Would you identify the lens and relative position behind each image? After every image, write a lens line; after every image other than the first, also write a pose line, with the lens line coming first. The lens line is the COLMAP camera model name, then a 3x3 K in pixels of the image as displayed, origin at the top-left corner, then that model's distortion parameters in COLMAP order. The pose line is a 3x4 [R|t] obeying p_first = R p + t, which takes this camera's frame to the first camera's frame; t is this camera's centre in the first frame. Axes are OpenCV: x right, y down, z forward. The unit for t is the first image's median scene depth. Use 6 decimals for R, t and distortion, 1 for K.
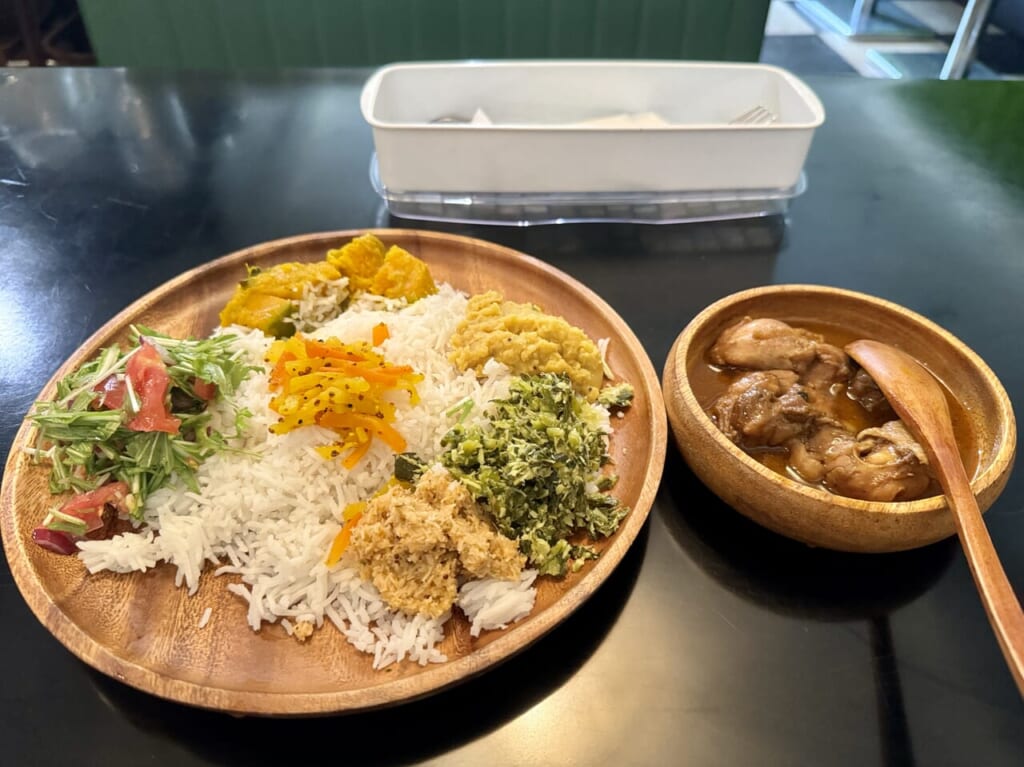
lens RADIAL K [[750.9, 0, 512.0], [0, 750.9, 383.5], [0, 0, 1]] dist [0.162008, -0.474205]
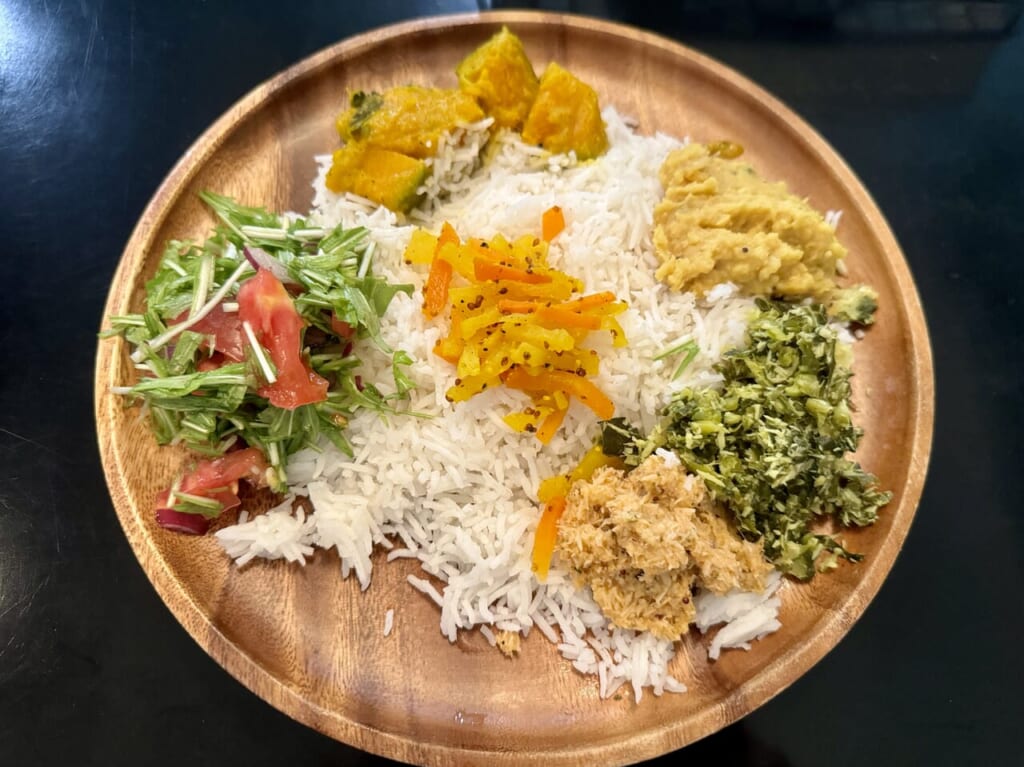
lens RADIAL K [[750.9, 0, 512.0], [0, 750.9, 383.5], [0, 0, 1]] dist [0.162008, -0.474205]
pose [[0.999804, 0.017878, 0.008462, -0.256340], [-0.019774, 0.913499, 0.406360, -0.259393], [-0.000465, -0.406448, 0.913674, 0.307108]]
